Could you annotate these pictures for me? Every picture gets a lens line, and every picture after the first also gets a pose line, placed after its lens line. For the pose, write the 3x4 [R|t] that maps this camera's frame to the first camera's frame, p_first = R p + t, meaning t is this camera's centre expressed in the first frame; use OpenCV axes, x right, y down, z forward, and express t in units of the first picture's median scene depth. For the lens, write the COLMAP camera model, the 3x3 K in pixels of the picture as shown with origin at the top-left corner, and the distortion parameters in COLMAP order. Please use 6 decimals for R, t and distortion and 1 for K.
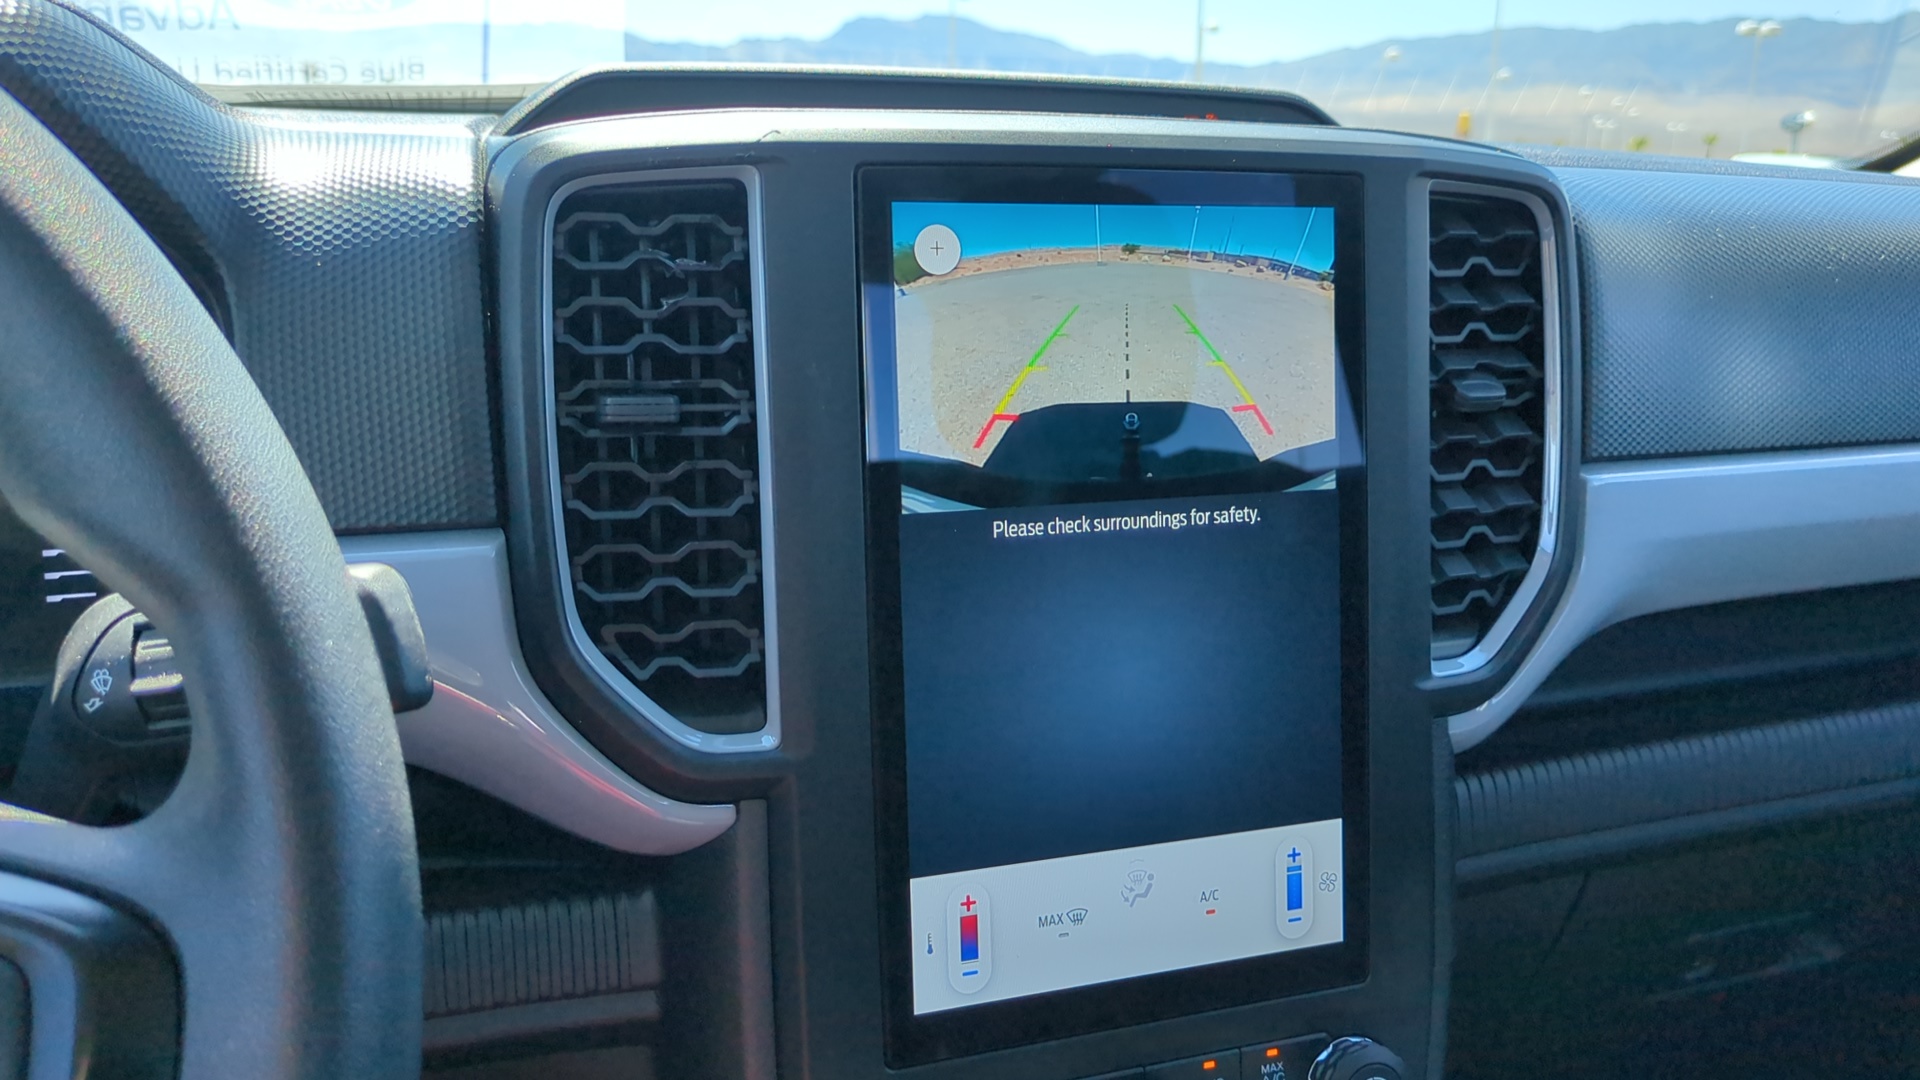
lens RADIAL K [[1640.7, 0, 979.3], [0, 1640.7, 551.8], [0, 0, 1]] dist [0.057905, -0.078319]
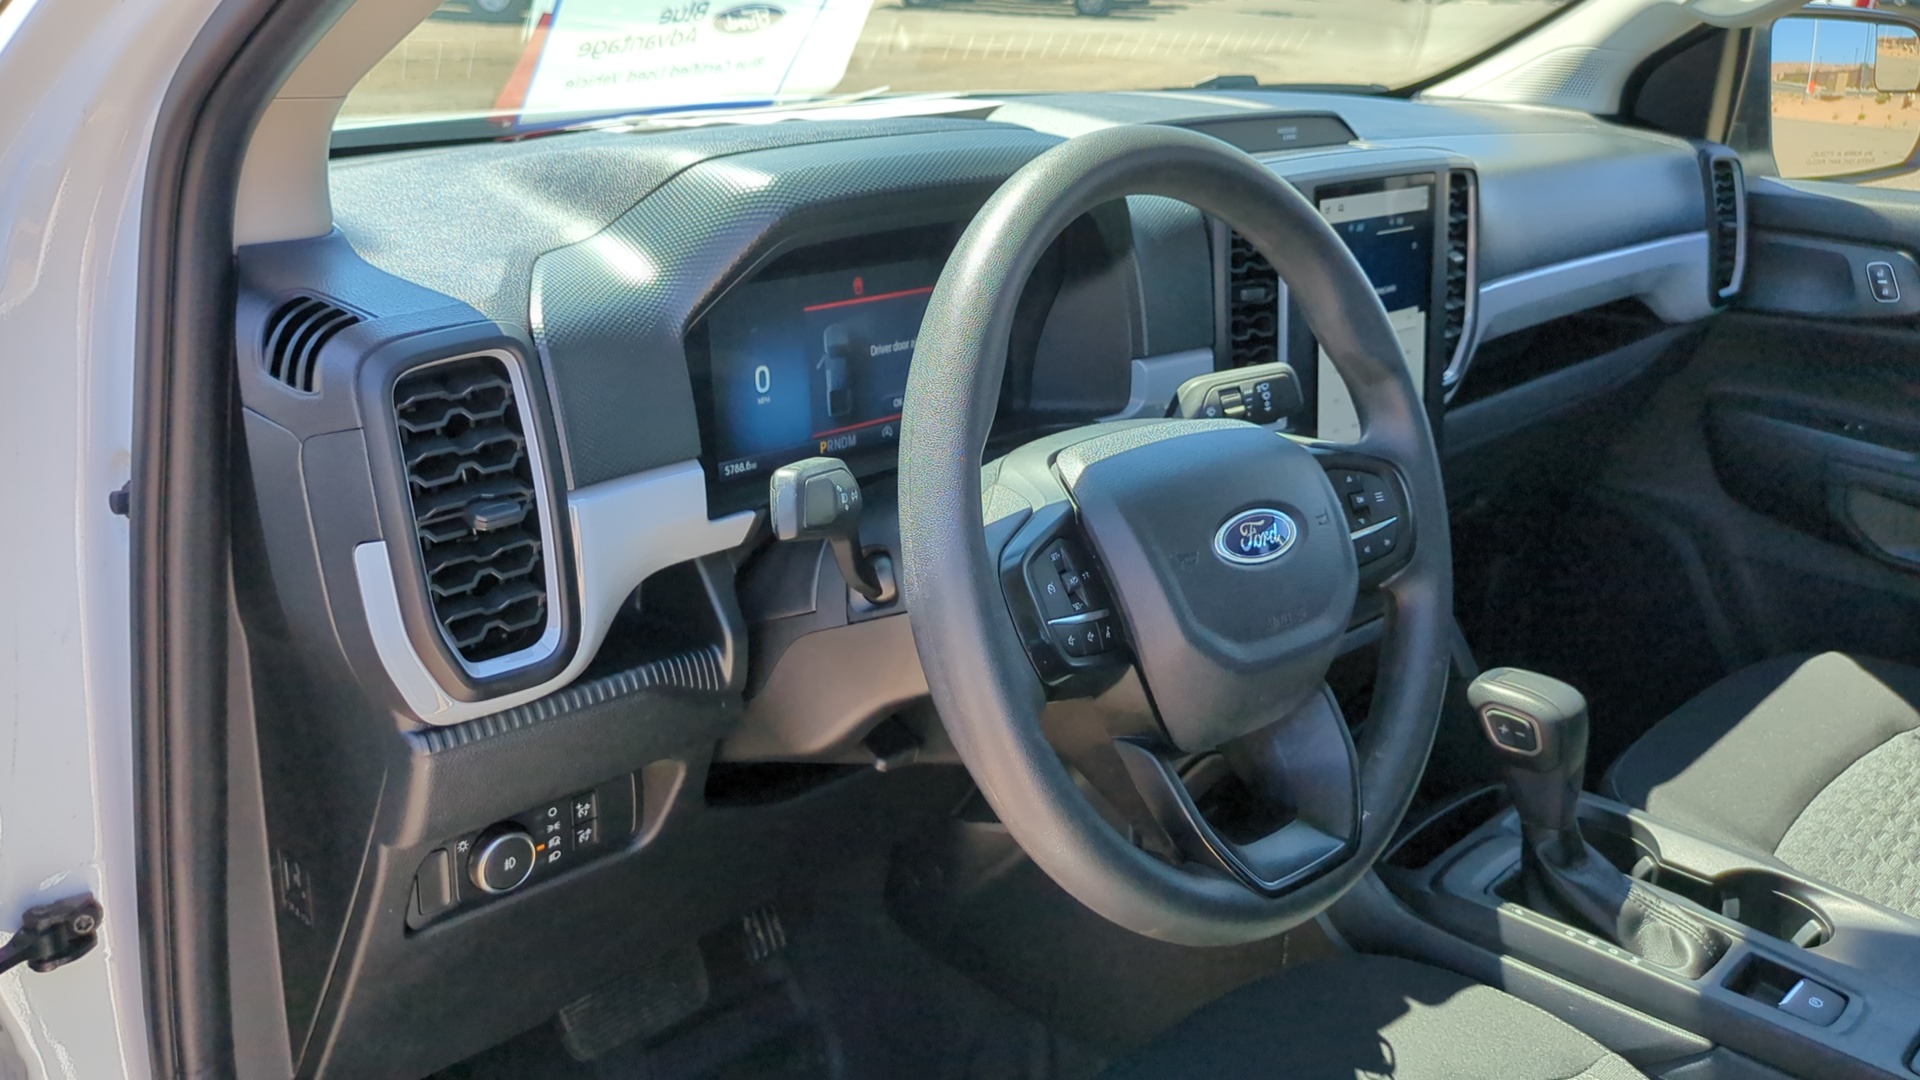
lens RADIAL K [[1640.7, 0, 956.6], [0, 1640.7, 525.0], [0, 0, 1]] dist [0.057905, -0.078319]
pose [[0.909032, -0.115924, 0.400279, -1.408823], [0.062744, 0.987653, 0.143540, -0.108589], [-0.411976, -0.105368, 0.905082, -0.935752]]
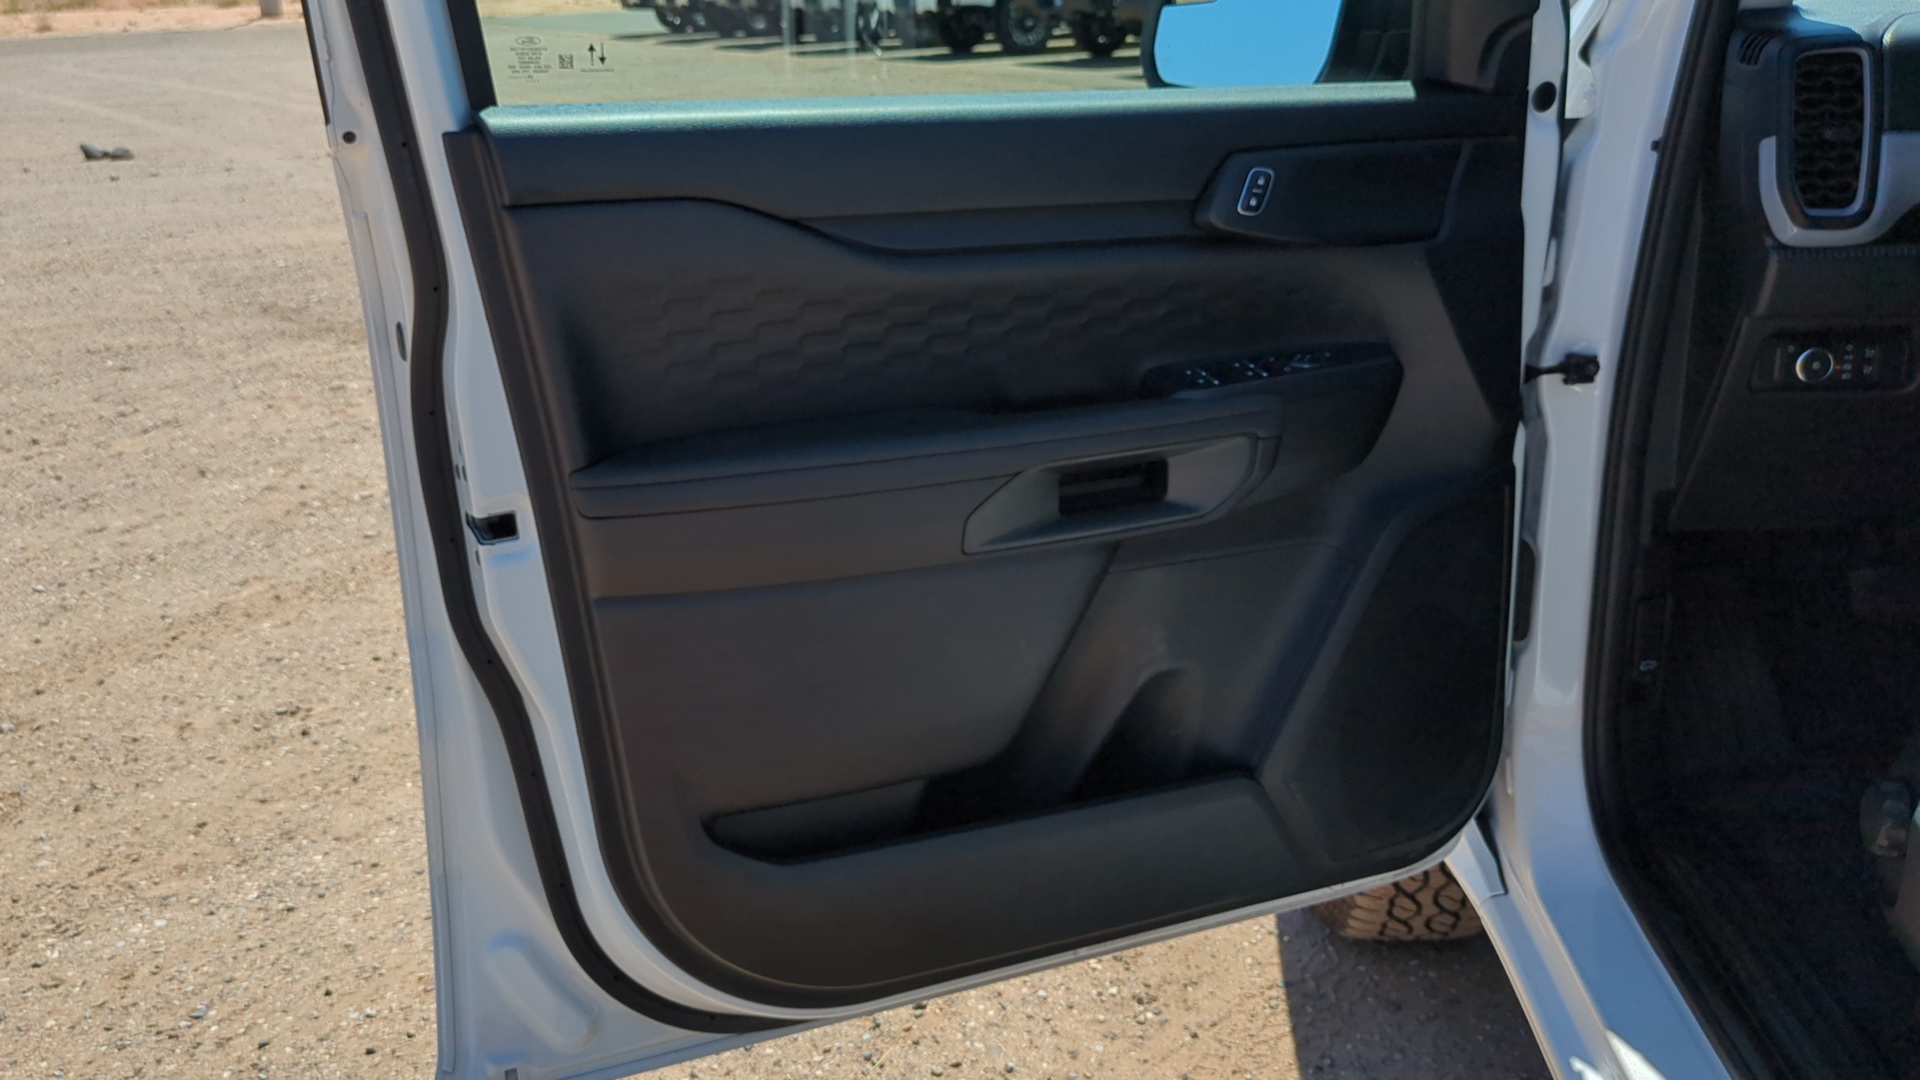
lens RADIAL K [[1640.7, 0, 975.6], [0, 1640.7, 544.7], [0, 0, 1]] dist [0.057905, -0.078319]
pose [[0.909914, 0.084905, -0.406014, -1.331535], [-0.039161, 0.992039, 0.119691, 0.462434], [0.412944, -0.093008, 0.905995, -2.661209]]
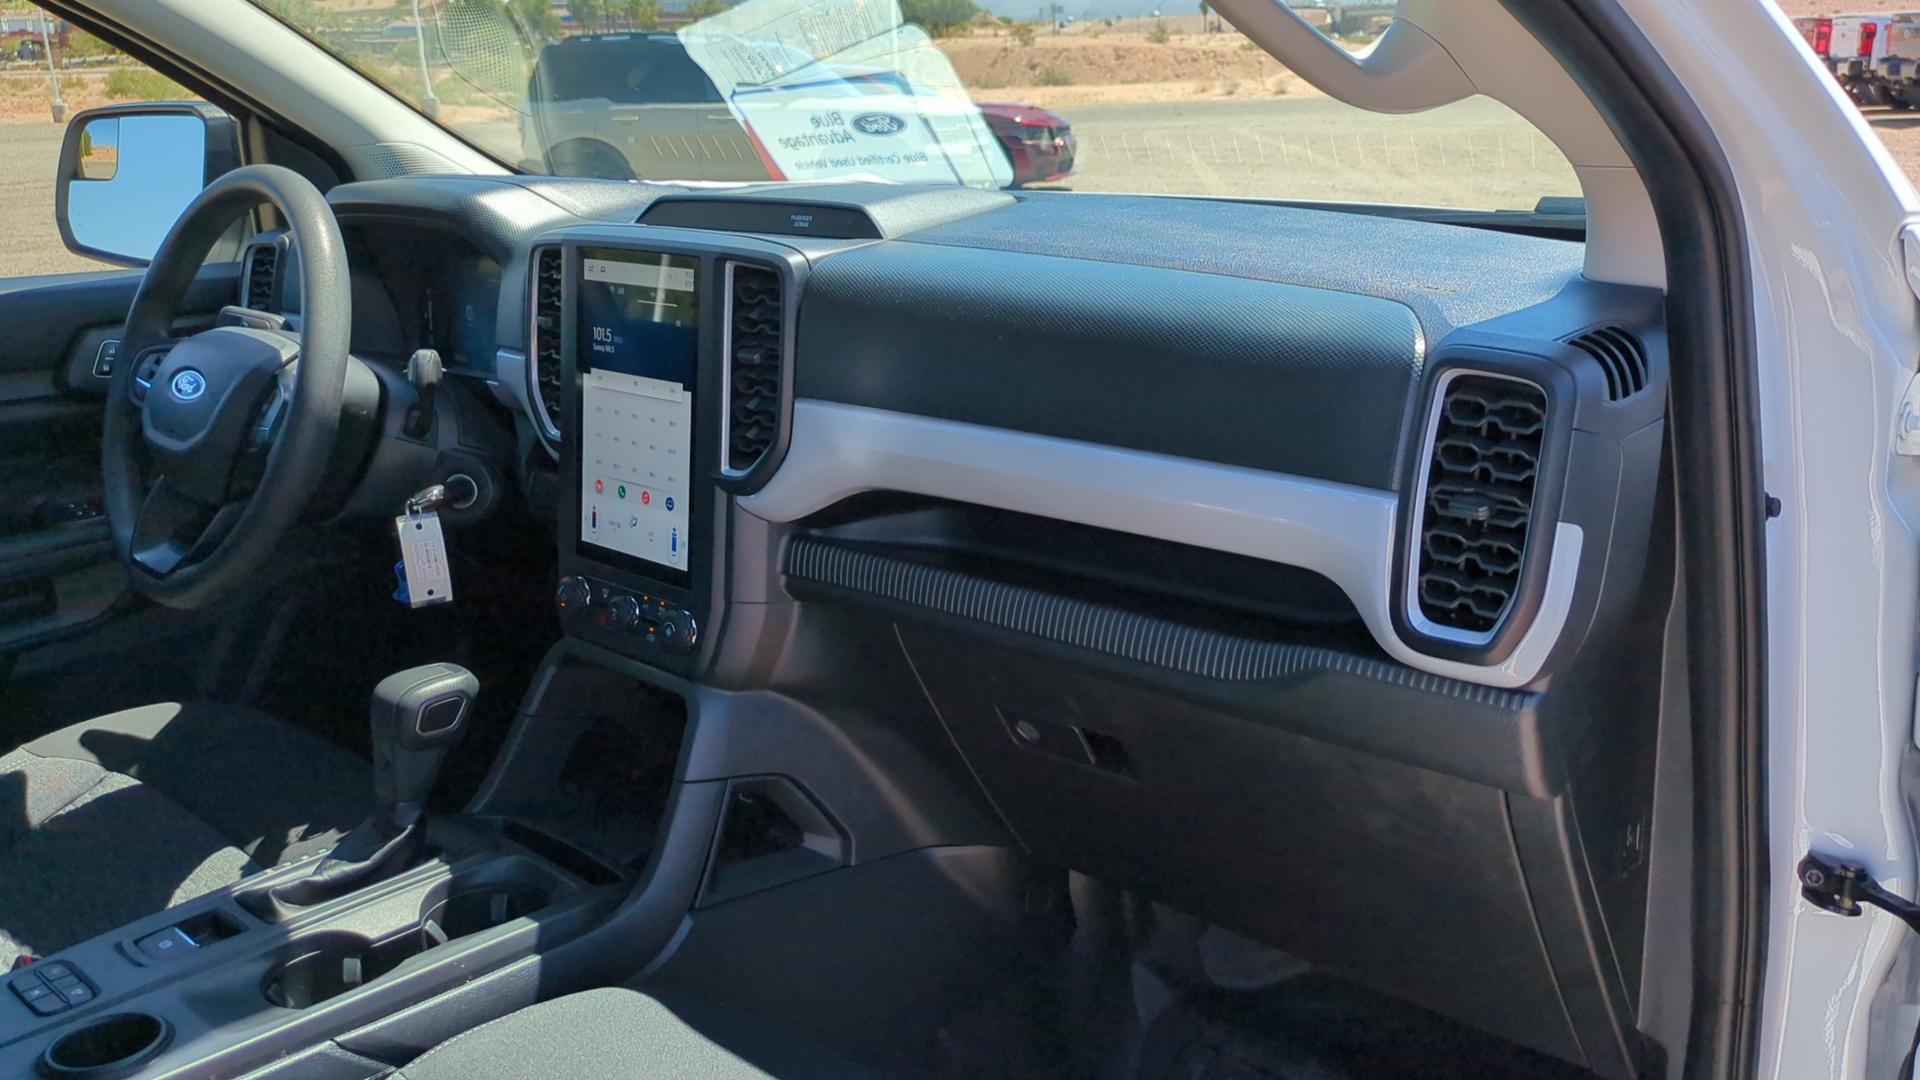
lens RADIAL K [[1640.7, 0, 971.8], [0, 1640.7, 540.1], [0, 0, 1]] dist [0.057905, -0.078319]
pose [[0.421855, 0.223150, -0.878773, 2.588147], [-0.154204, 0.972776, 0.172995, -0.301231], [0.893454, 0.062531, 0.444782, 0.301914]]
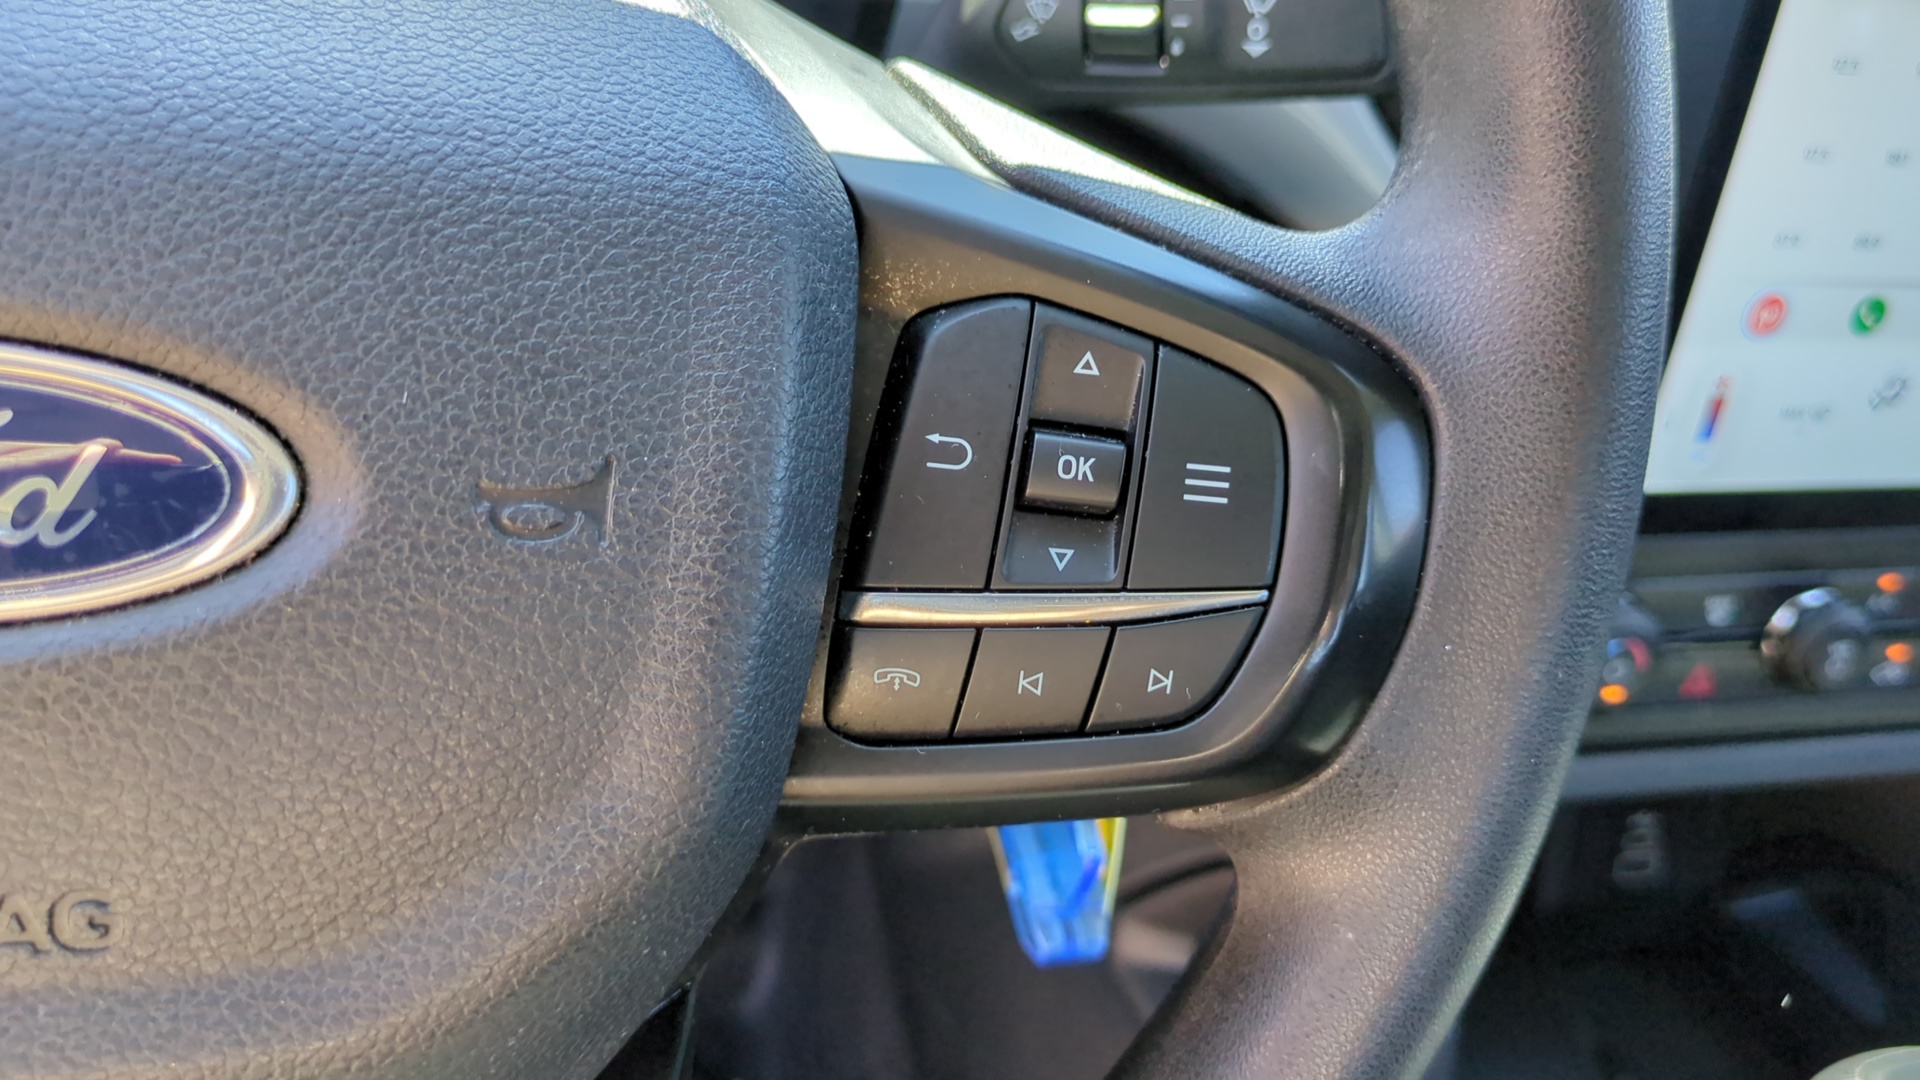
lens RADIAL K [[1640.7, 0, 1001.4], [0, 1640.7, 519.1], [0, 0, 1]] dist [0.057905, -0.078319]
pose [[0.984402, 0.172831, -0.032880, -0.326828], [-0.149453, 0.920115, 0.362011, 0.013953], [0.092820, -0.351451, 0.931594, 0.094770]]
